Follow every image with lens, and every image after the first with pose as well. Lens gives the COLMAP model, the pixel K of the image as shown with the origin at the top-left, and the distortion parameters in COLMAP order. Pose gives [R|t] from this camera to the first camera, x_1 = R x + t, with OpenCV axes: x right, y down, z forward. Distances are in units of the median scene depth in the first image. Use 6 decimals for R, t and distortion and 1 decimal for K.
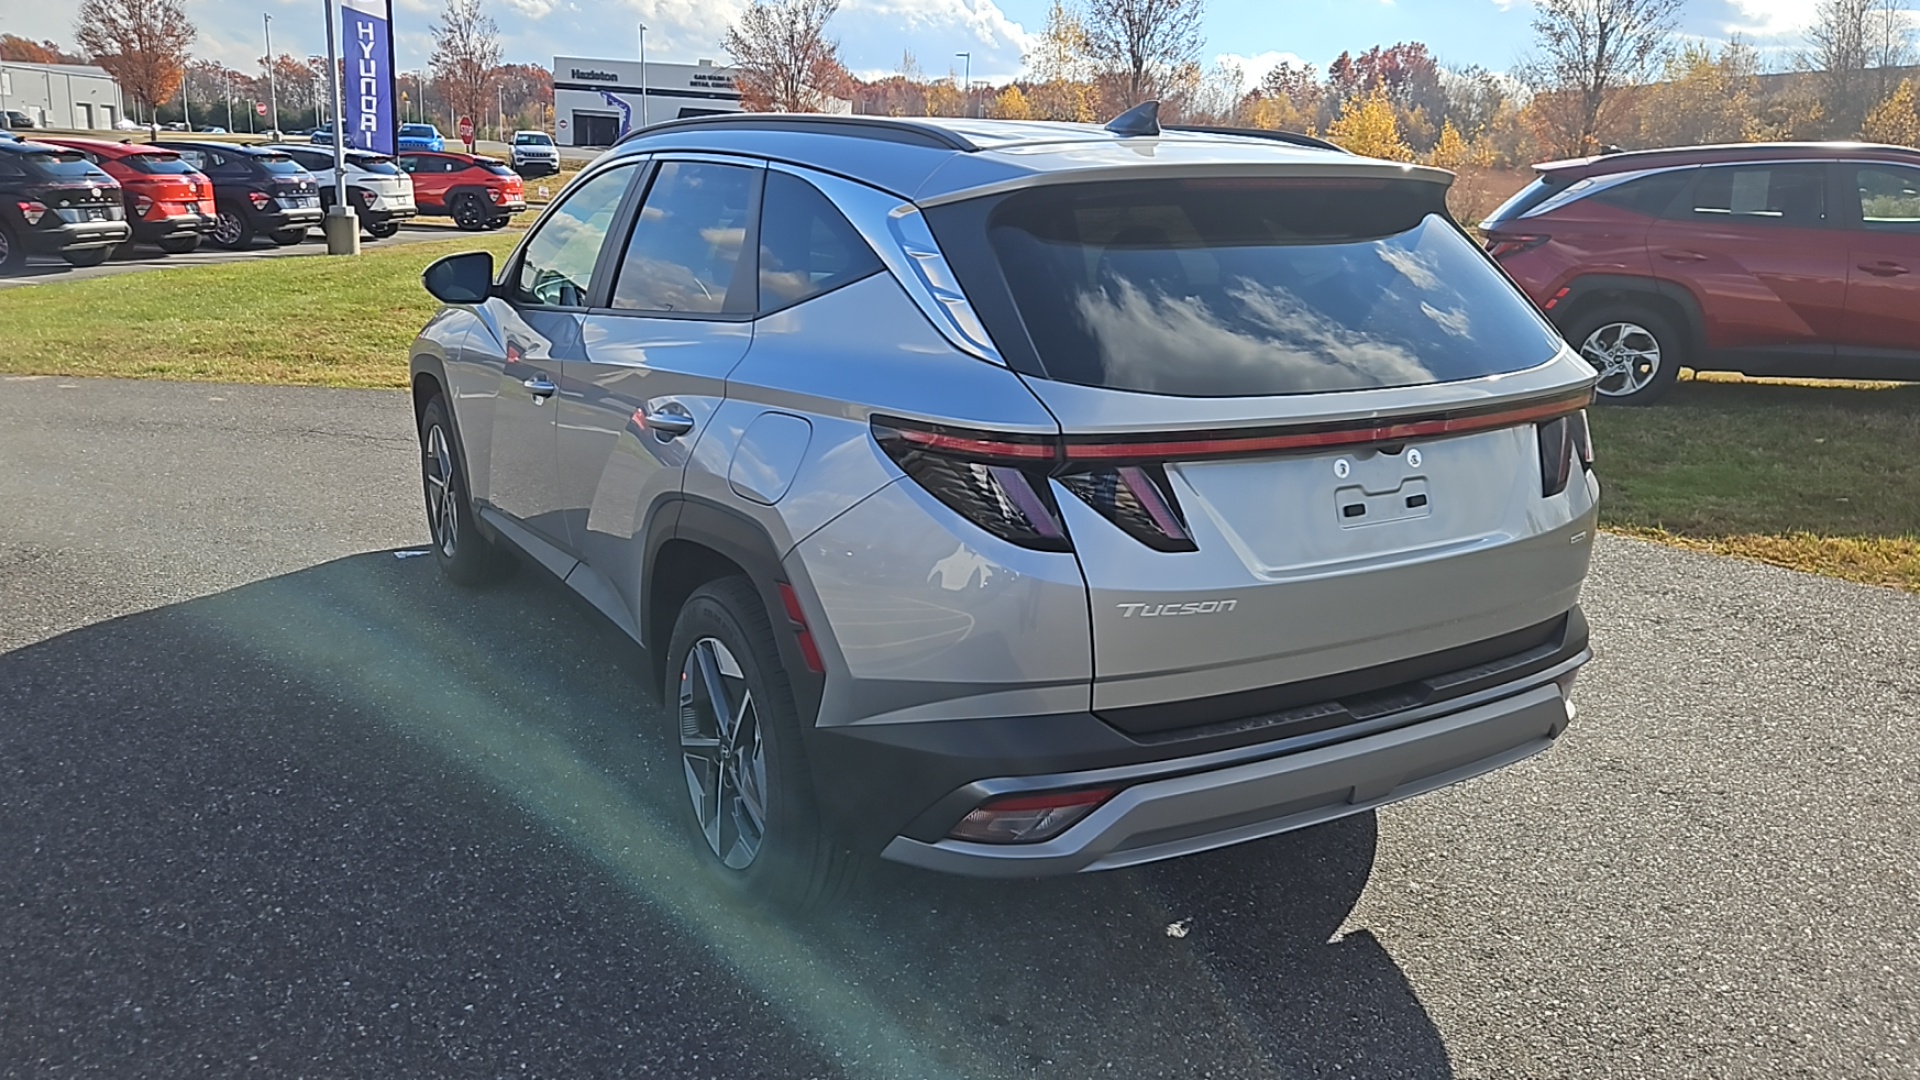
lens RADIAL K [[1448.0, 0, 933.9], [0, 1448.0, 608.1], [0, 0, 1]] dist [0.068398, -0.060801]
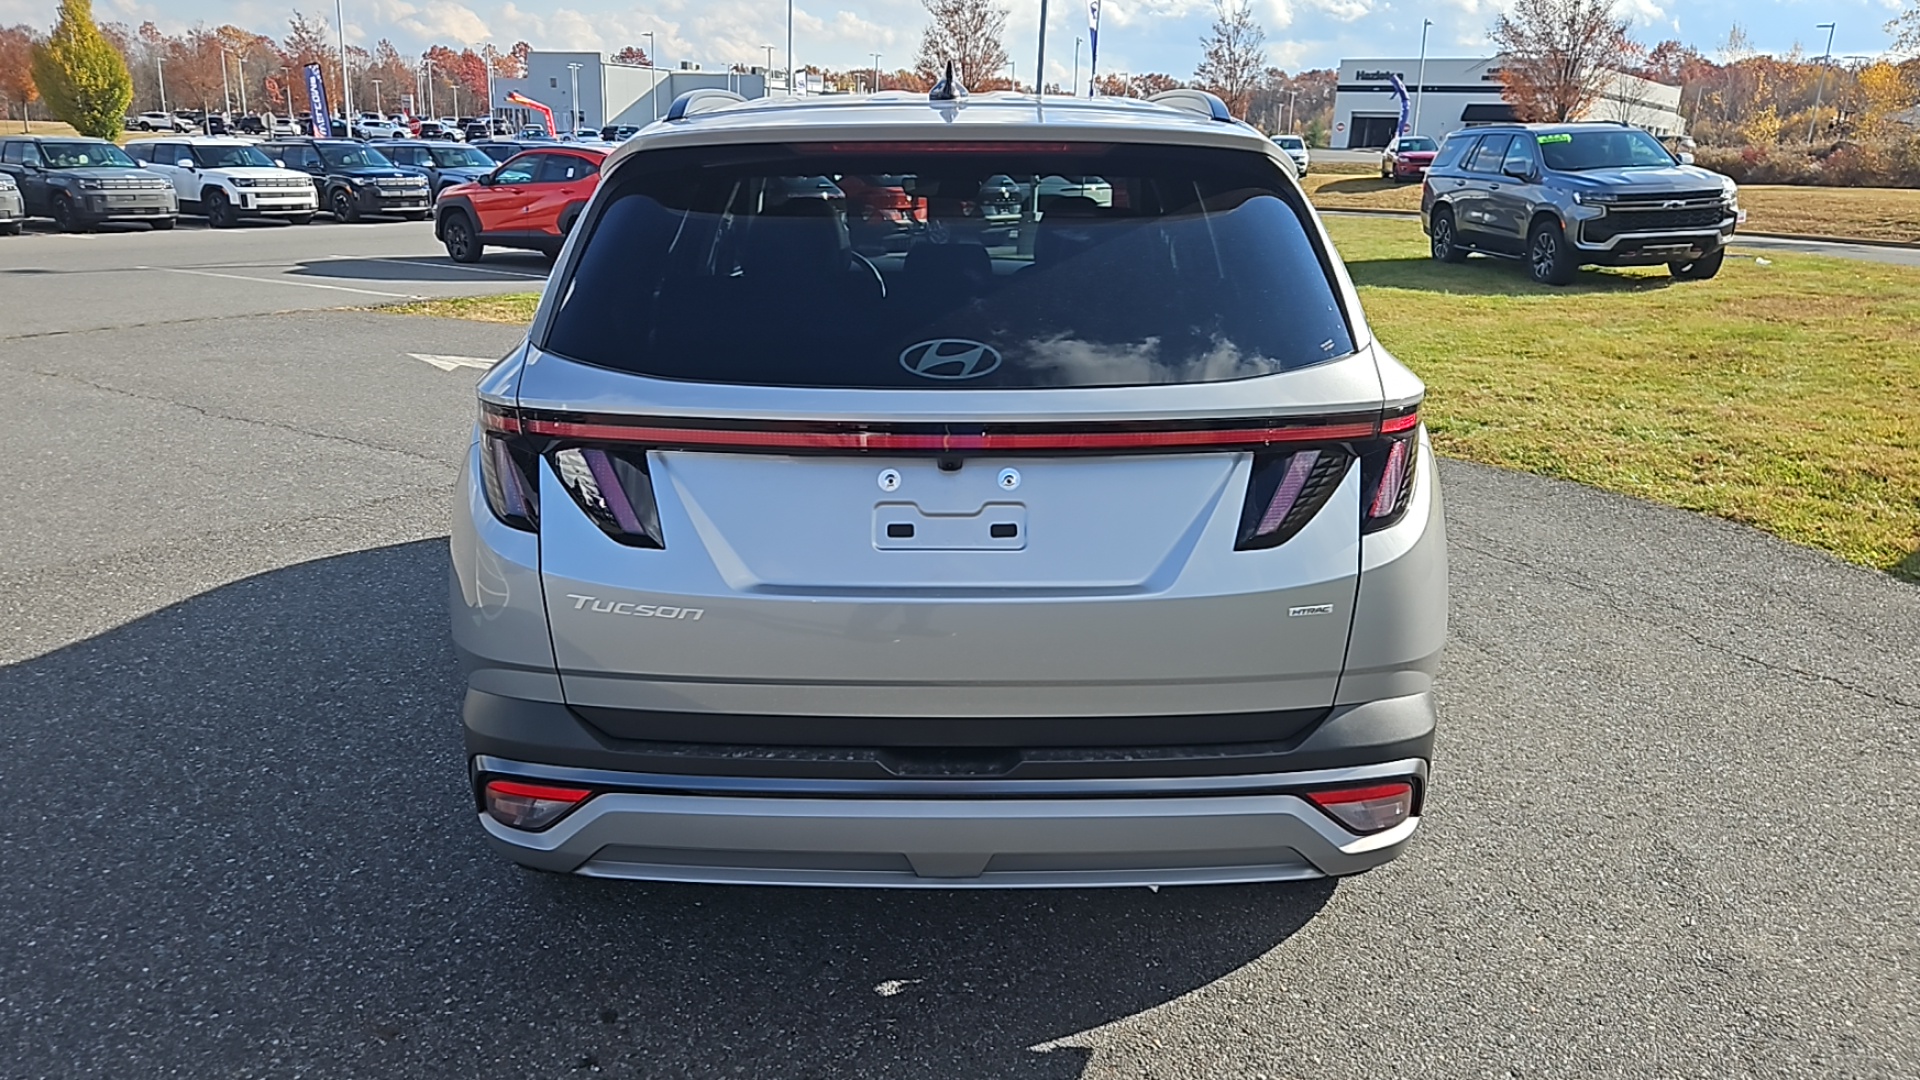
lens RADIAL K [[1448.0, 0, 933.9], [0, 1448.0, 608.1], [0, 0, 1]] dist [0.068398, -0.060801]
pose [[0.853056, 0.136567, -0.503632, 0.074002], [-0.138668, 0.989772, 0.033513, -0.005332], [0.503057, 0.041249, 0.863268, 0.027967]]
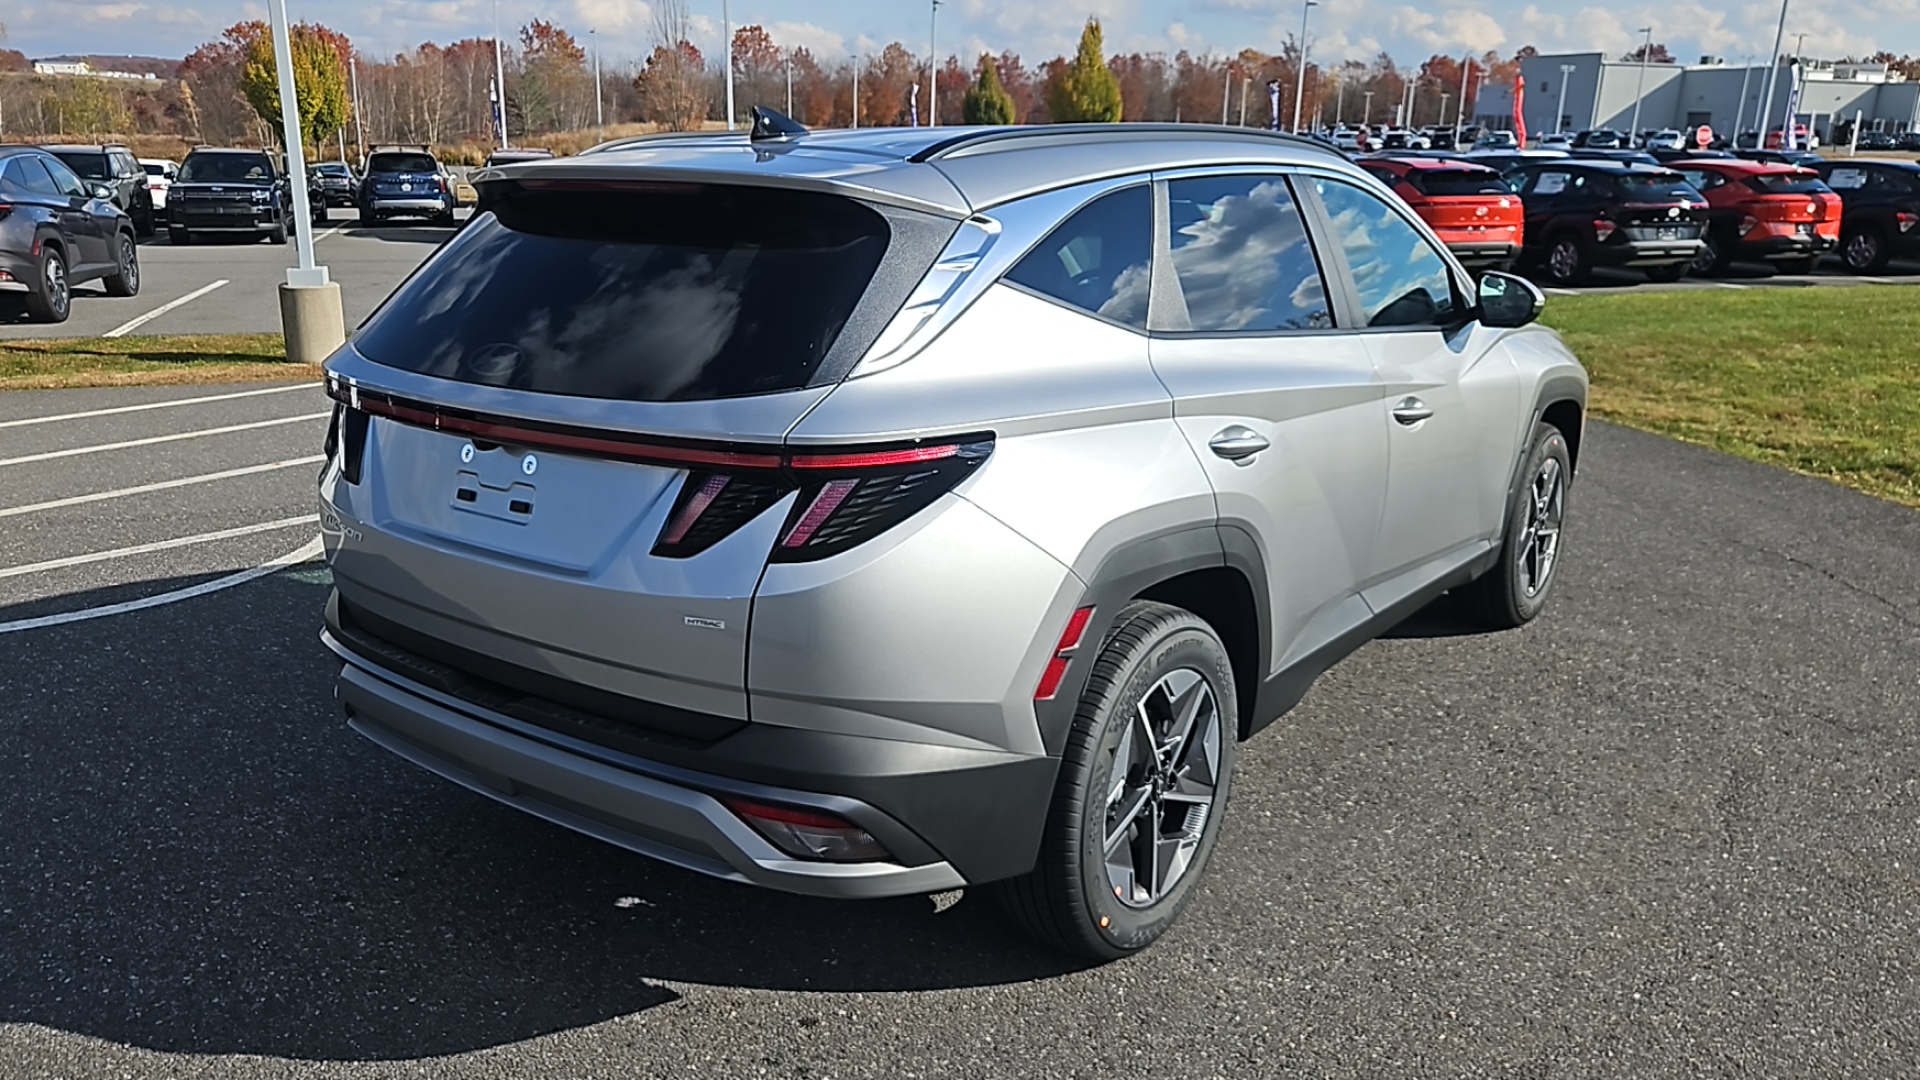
lens RADIAL K [[1448.0, 0, 933.9], [0, 1448.0, 608.1], [0, 0, 1]] dist [0.068398, -0.060801]
pose [[0.348322, 0.253864, -0.902344, 0.136946], [-0.267497, 0.949521, 0.163878, -0.025134], [0.898397, 0.184292, 0.398647, 0.090002]]
